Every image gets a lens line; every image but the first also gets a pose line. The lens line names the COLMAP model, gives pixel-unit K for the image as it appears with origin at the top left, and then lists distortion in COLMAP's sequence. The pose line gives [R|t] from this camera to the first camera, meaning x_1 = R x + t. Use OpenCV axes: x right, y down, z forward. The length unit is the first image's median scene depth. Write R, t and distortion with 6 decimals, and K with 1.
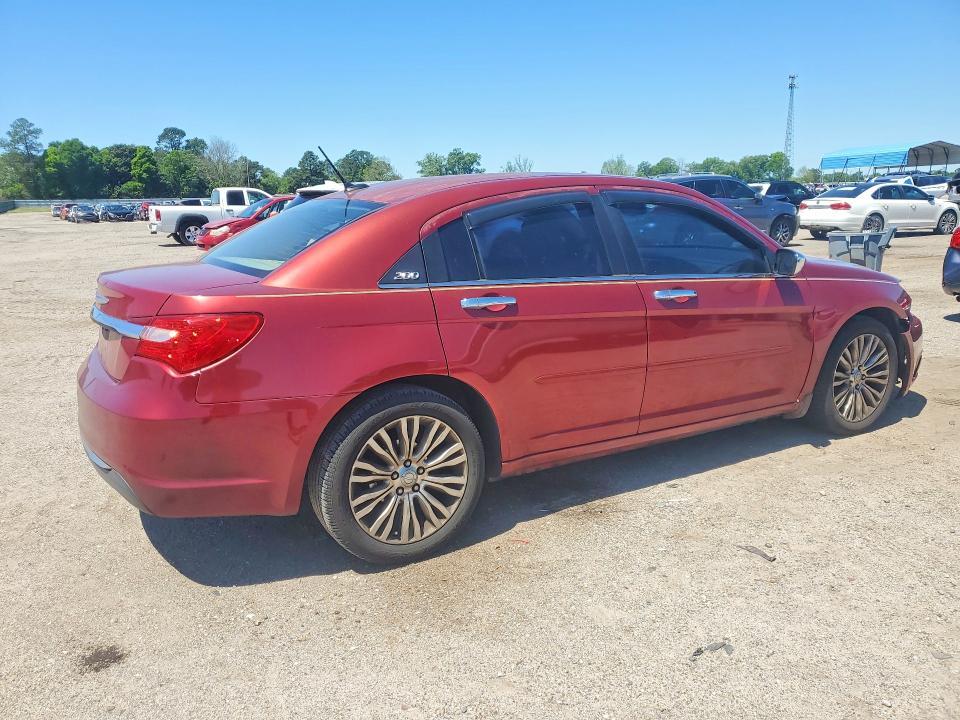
lens RADIAL K [[734.8, 0, 480.0], [0, 734.8, 360.0], [0, 0, 1]] dist [0.013616, -0.006725]
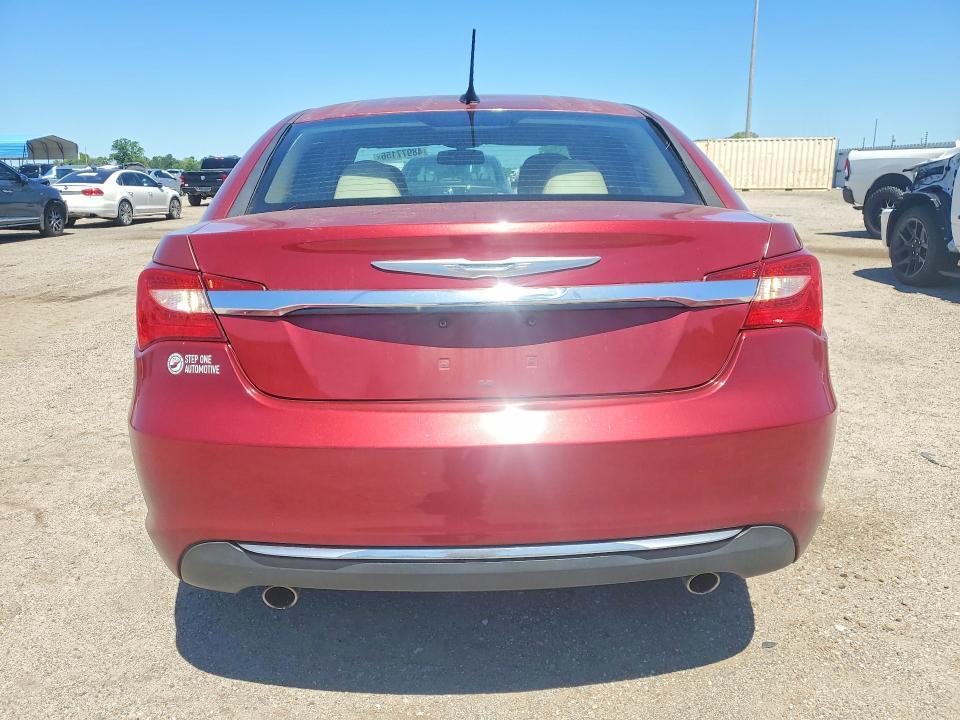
lens RADIAL K [[734.8, 0, 480.0], [0, 734.8, 360.0], [0, 0, 1]] dist [0.013616, -0.006725]
pose [[0.488546, -0.194088, 0.850678, -0.121006], [0.188432, 0.975409, 0.114329, -0.009751], [-0.851949, 0.104439, 0.513104, 0.098102]]
